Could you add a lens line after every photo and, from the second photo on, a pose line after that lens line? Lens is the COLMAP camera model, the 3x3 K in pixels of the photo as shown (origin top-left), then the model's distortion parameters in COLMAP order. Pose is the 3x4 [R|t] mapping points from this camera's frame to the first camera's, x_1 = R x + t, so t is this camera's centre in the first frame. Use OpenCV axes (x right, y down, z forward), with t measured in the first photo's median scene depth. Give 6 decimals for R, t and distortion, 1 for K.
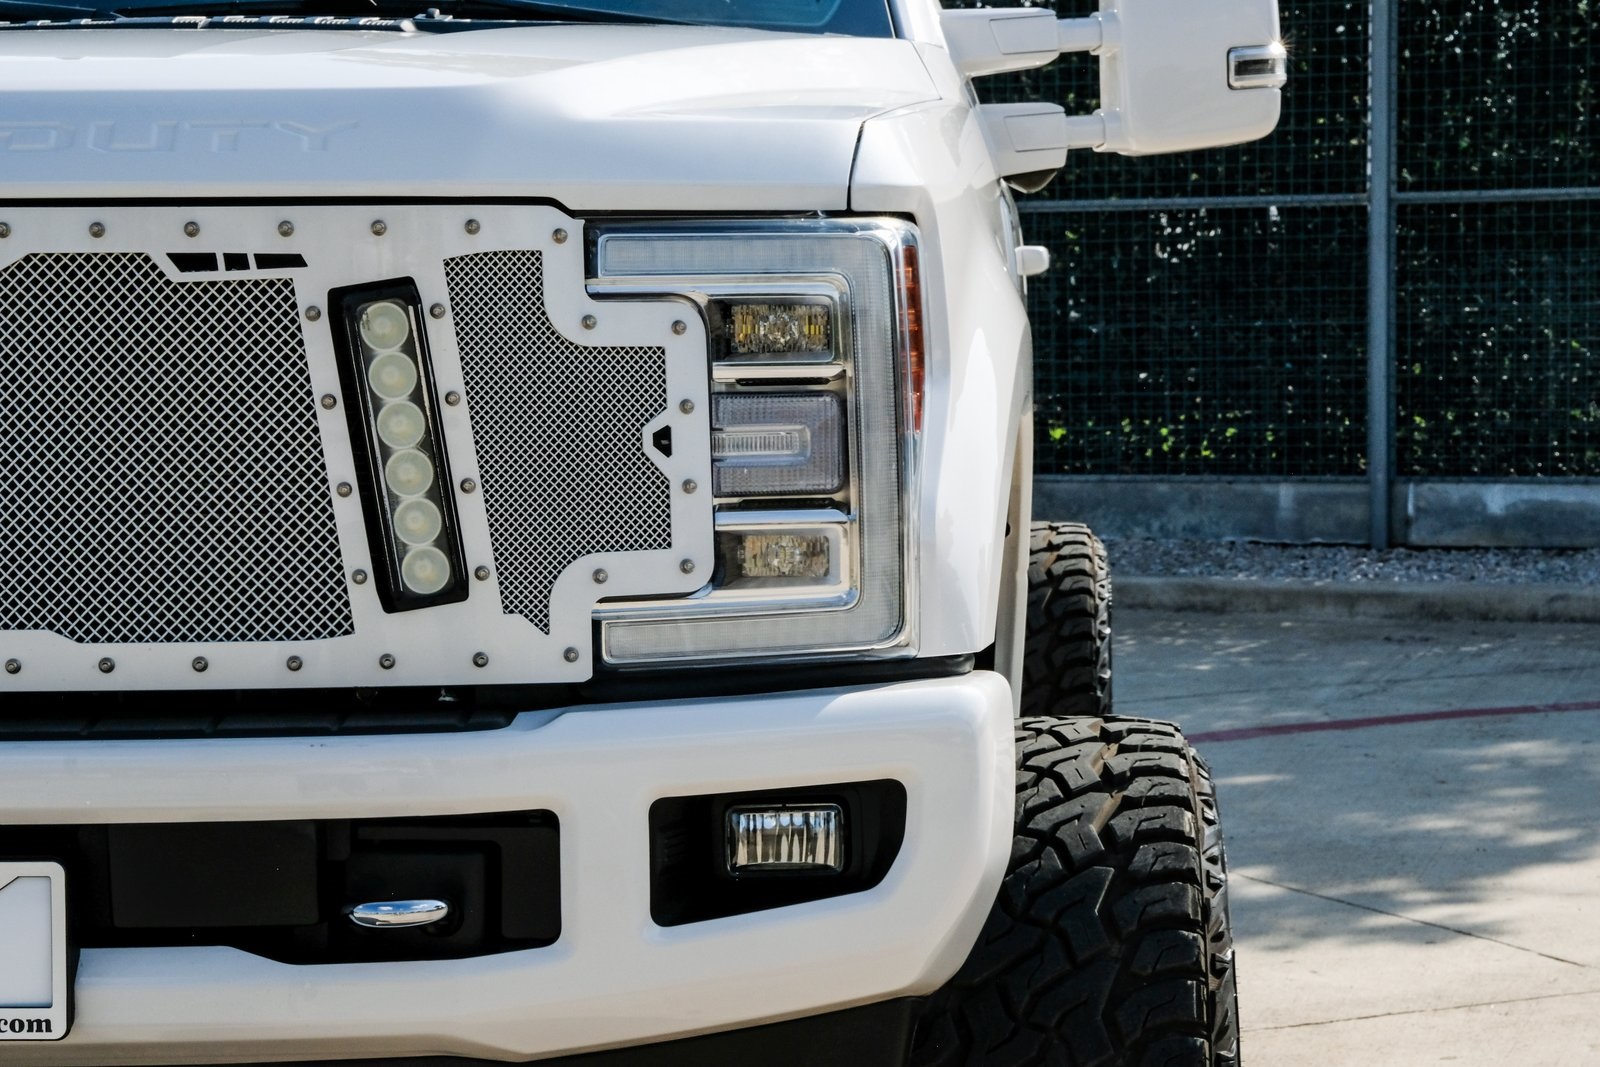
lens RADIAL K [[3828.6, 0, 801.3], [0, 3828.6, 588.1], [0, 0, 1]] dist [0.090829, 0.830090]
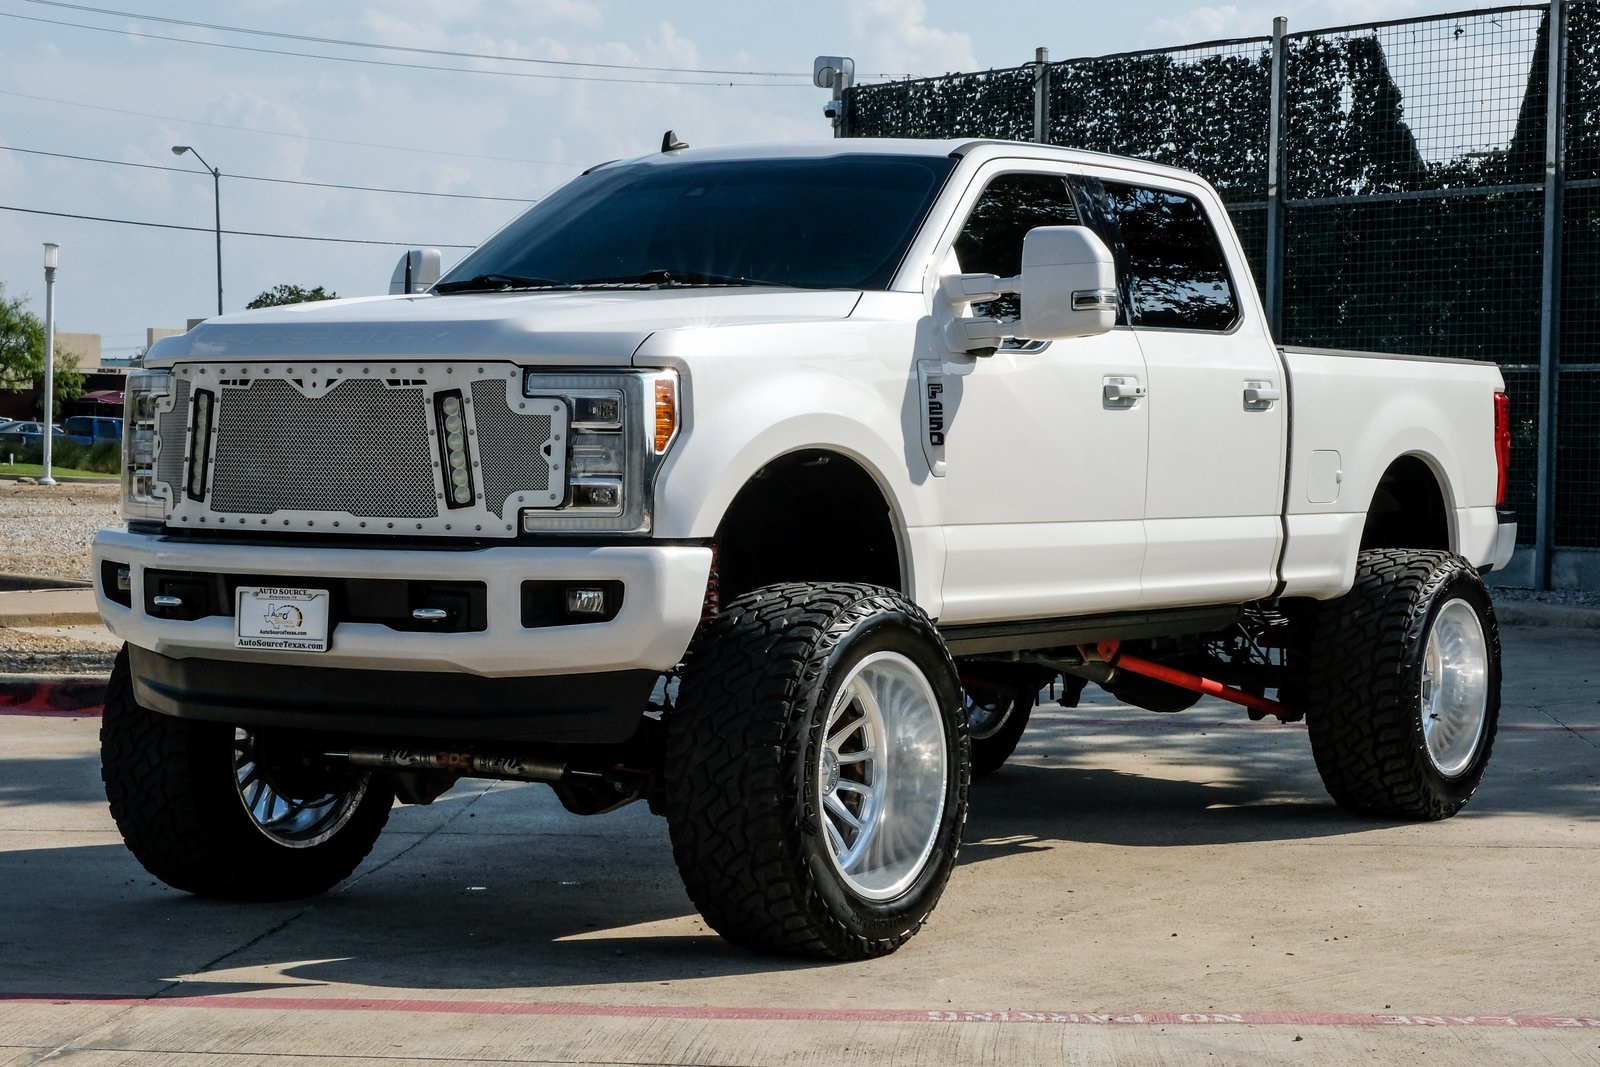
lens RADIAL K [[3228.9, 0, 800.0], [0, 3228.9, 533.5], [0, 0, 1]] dist [0.100185, 0.173123]
pose [[0.869605, 0.033759, -0.492593, 1.242221], [-0.055470, 0.998024, -0.029527, 0.077438], [0.490622, 0.053001, 0.869759, -0.889605]]
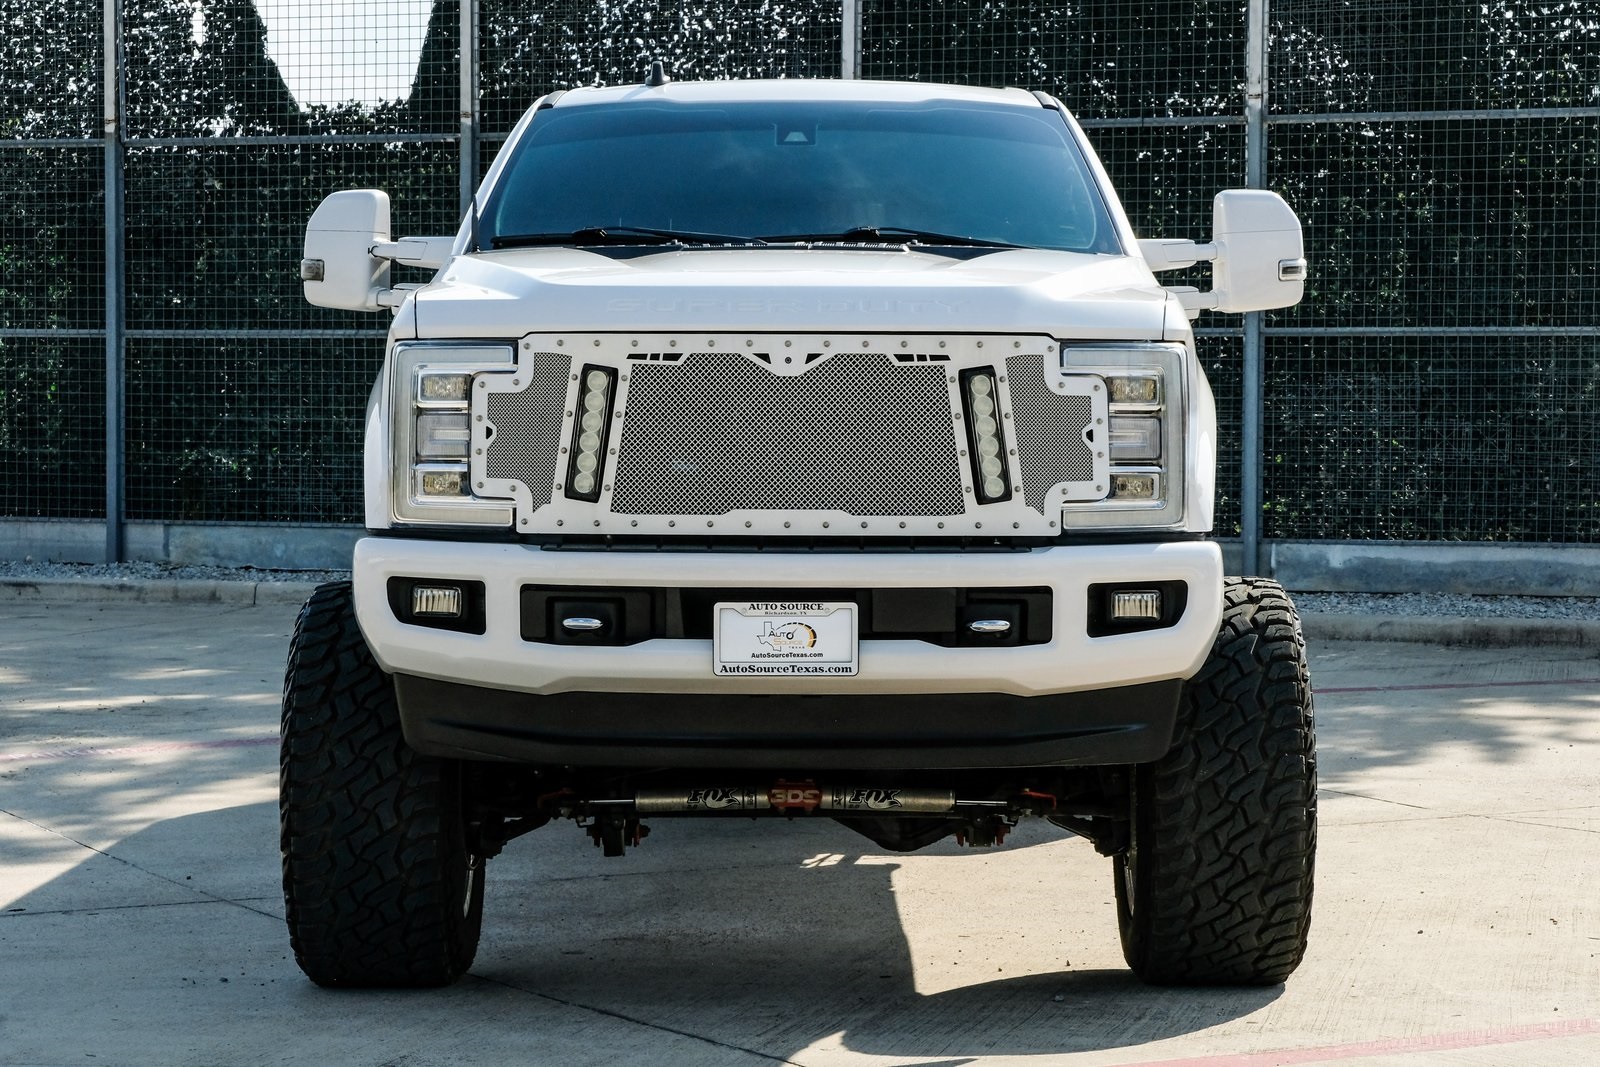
lens RADIAL K [[3612.6, 0, 806.3], [0, 3612.6, 596.6], [0, 0, 1]] dist [0.064735, 0.528693]
pose [[0.998707, 0.012395, 0.049309, -0.321517], [-0.011161, 0.999620, -0.025206, 0.120109], [-0.049603, 0.024623, 0.998465, -1.230271]]
